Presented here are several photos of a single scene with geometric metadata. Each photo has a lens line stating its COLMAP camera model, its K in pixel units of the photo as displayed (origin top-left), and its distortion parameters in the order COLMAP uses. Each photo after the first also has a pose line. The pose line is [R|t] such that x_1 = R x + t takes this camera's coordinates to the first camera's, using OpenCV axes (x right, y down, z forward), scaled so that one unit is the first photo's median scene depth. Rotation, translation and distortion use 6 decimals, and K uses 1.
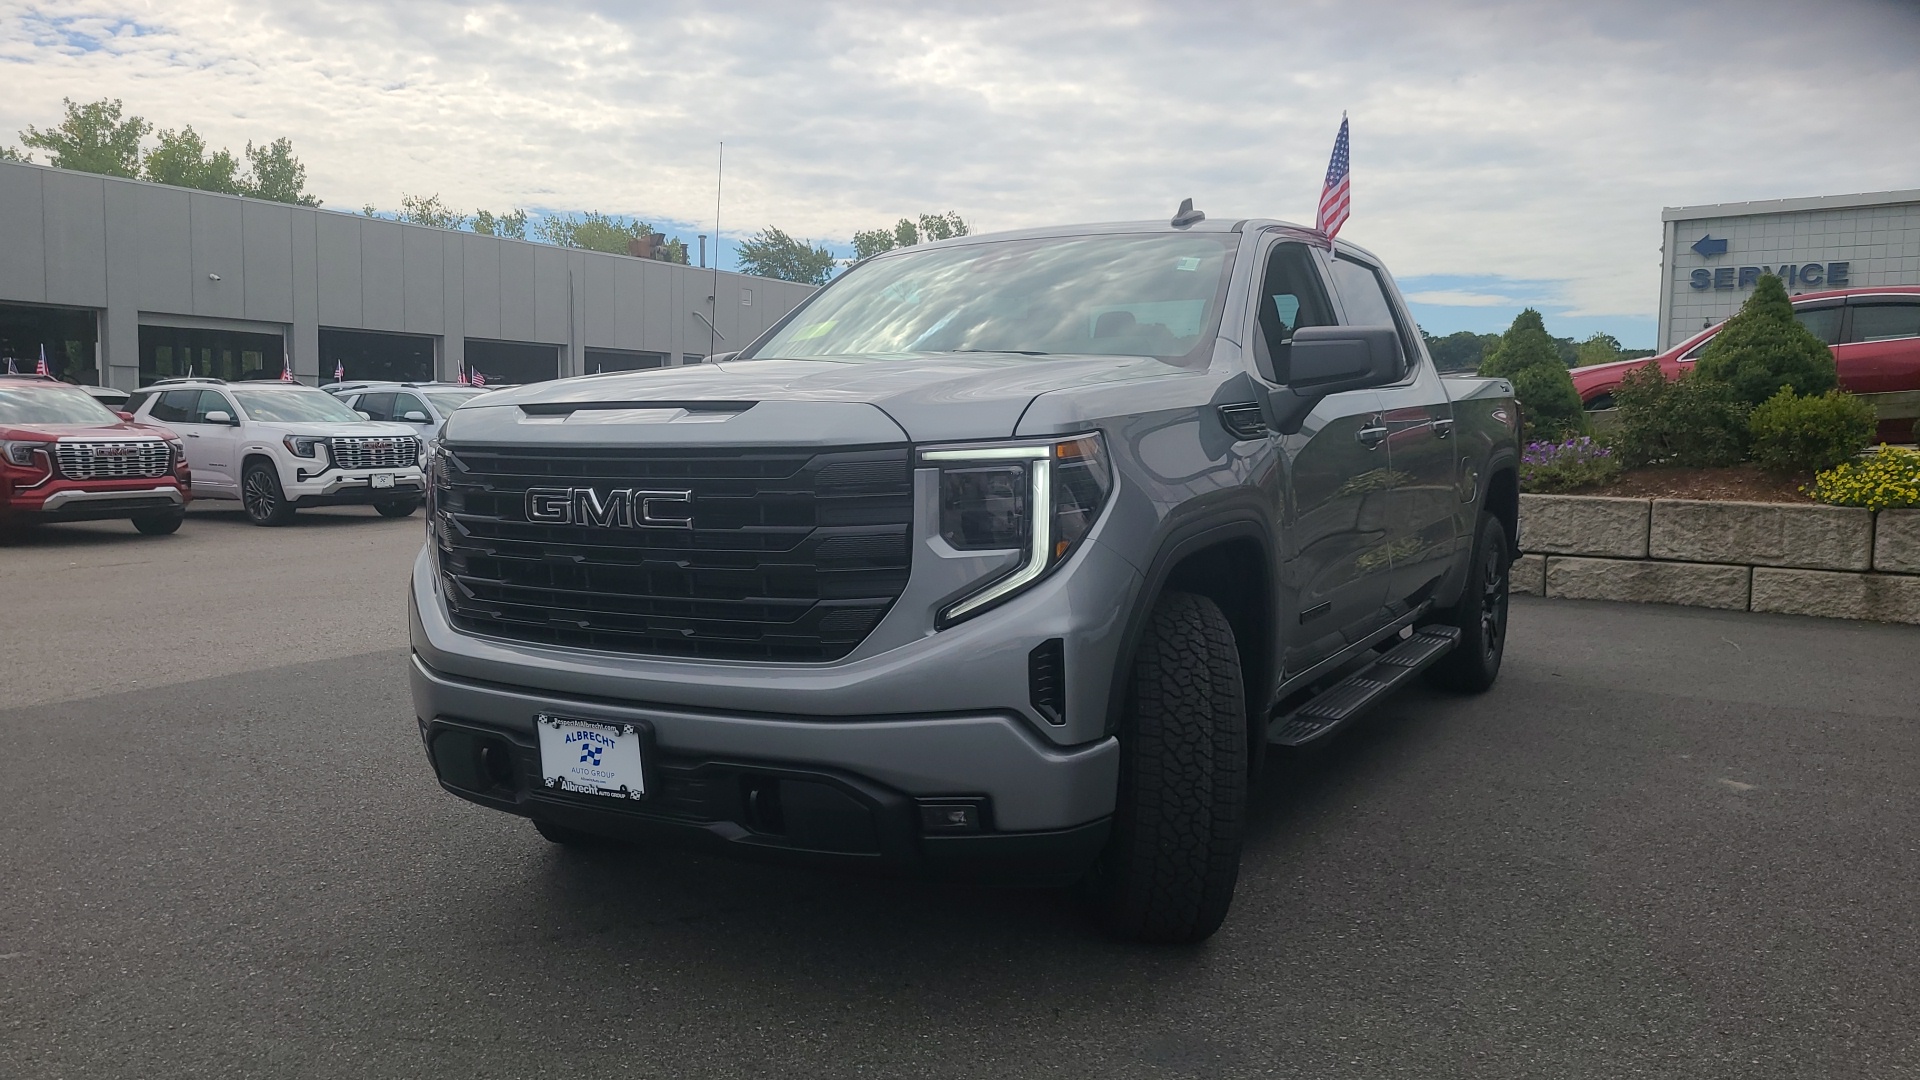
lens RADIAL K [[1505.1, 0, 942.5], [0, 1505.1, 549.4], [0, 0, 1]] dist [0.011740, -0.002431]
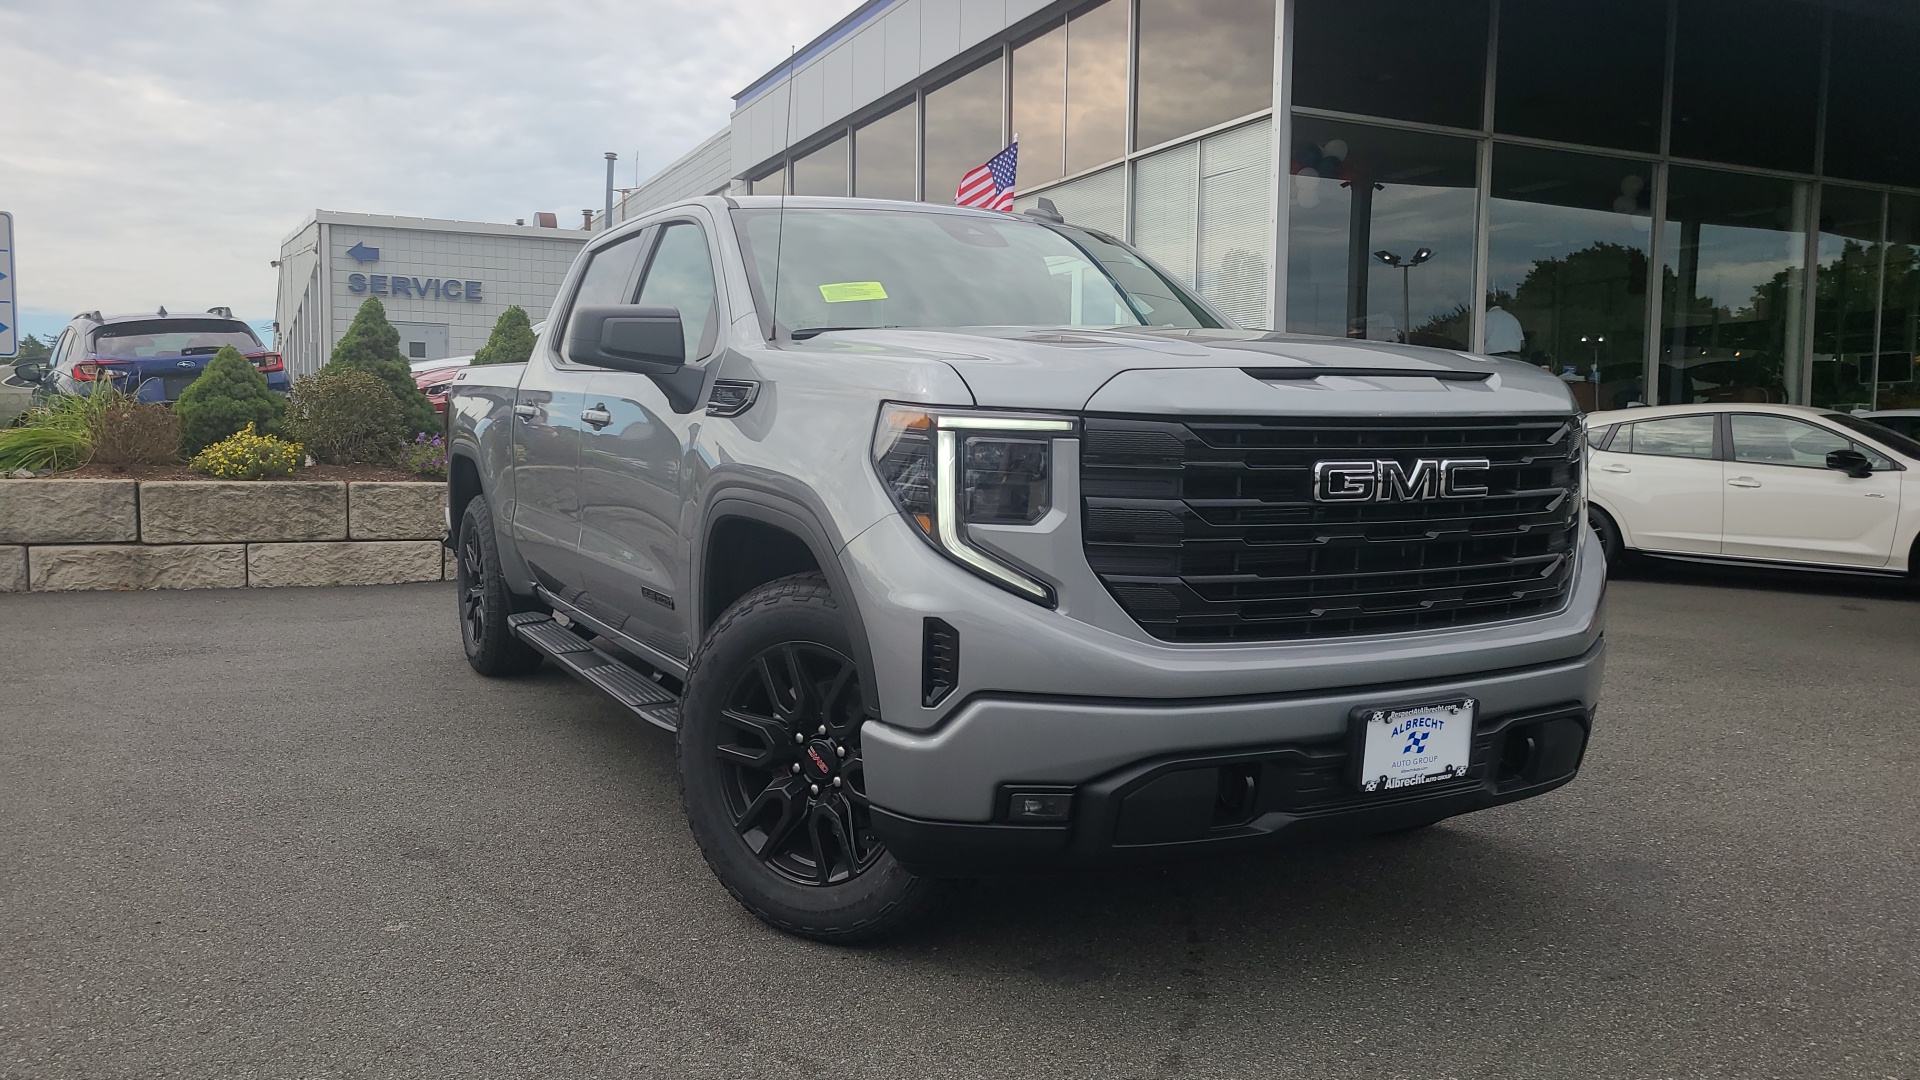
lens RADIAL K [[1505.1, 0, 942.5], [0, 1505.1, 549.4], [0, 0, 1]] dist [0.011740, -0.002431]
pose [[0.473258, -0.060225, 0.878863, -1.174049], [0.062581, 0.997438, 0.034652, -0.034544], [-0.878698, 0.038601, 0.475814, 0.795385]]
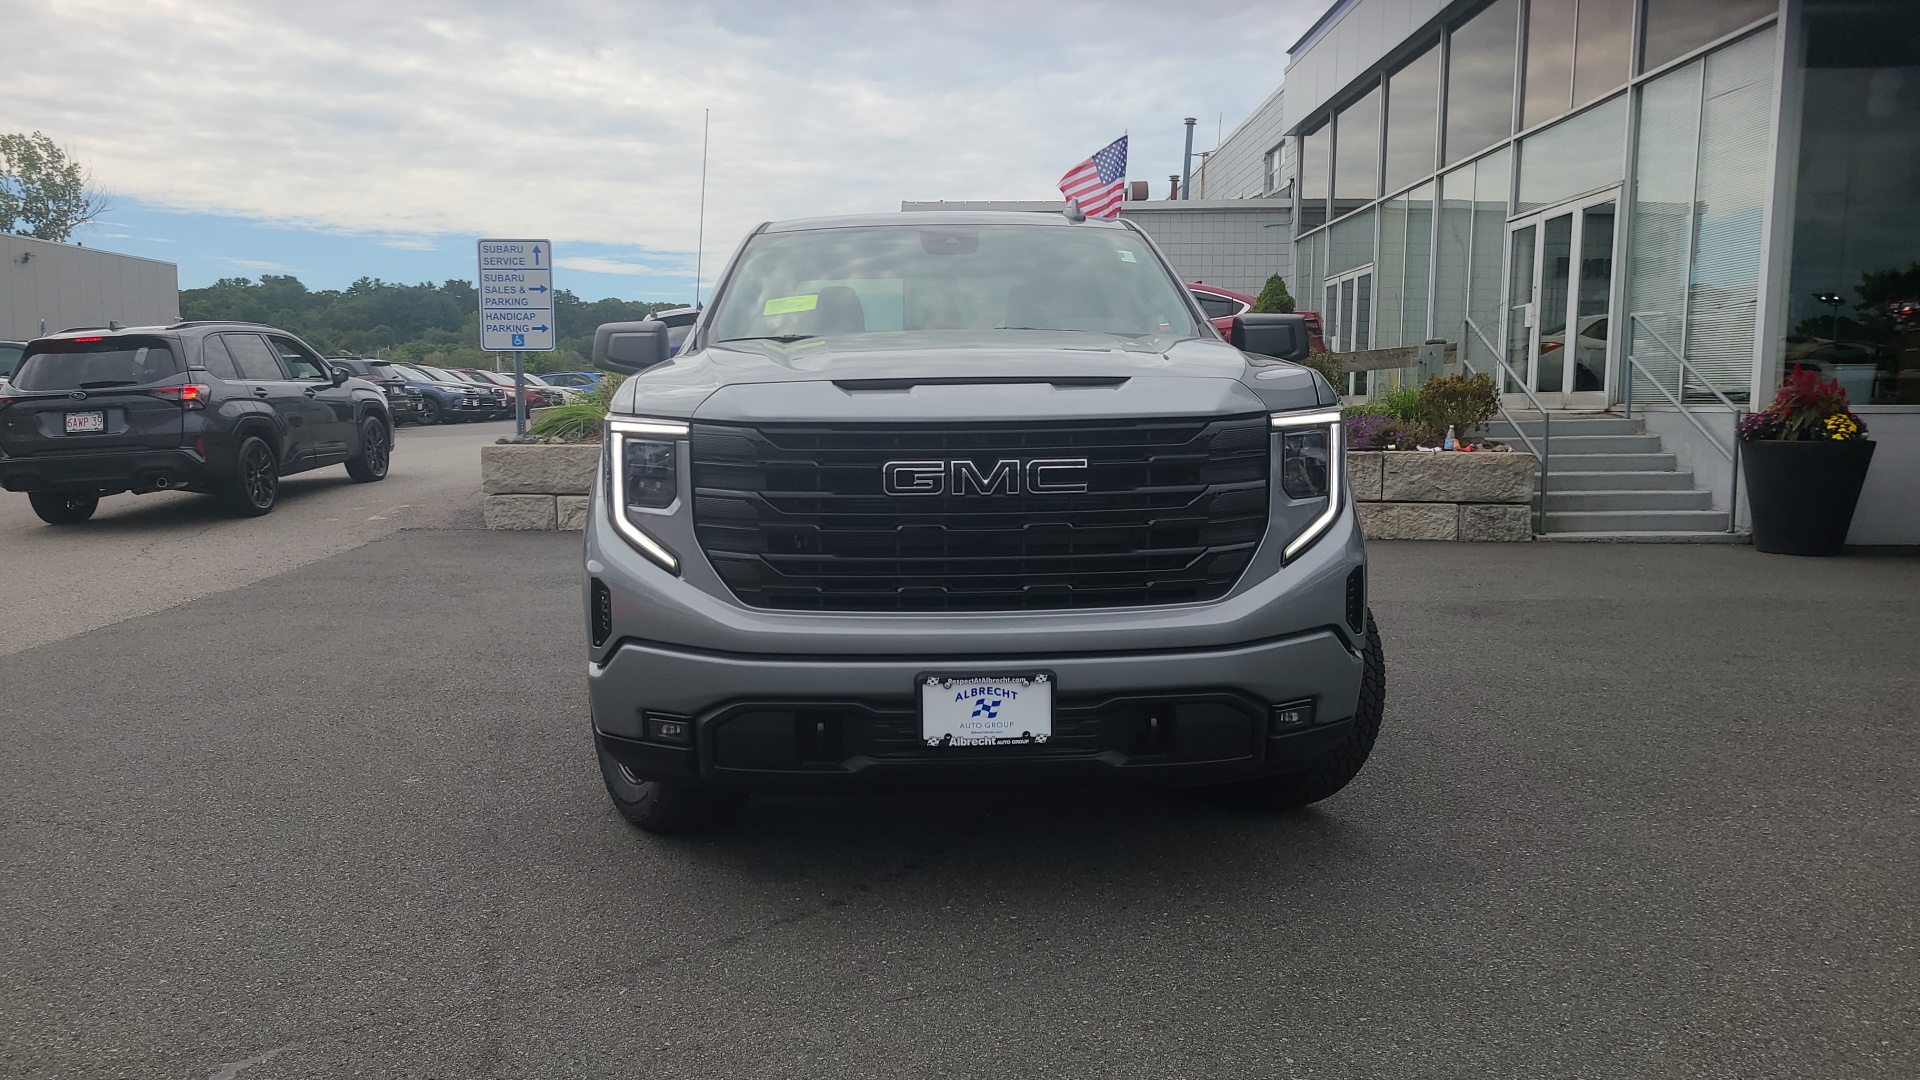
lens RADIAL K [[1493.6, 0, 931.1], [0, 1493.6, 576.6], [0, 0, 1]] dist [0.088997, -0.089240]
pose [[0.827087, -0.072033, 0.557438, -0.836831], [0.048333, 0.997195, 0.057145, -0.019176], [-0.559991, -0.020321, 0.828249, 0.143540]]
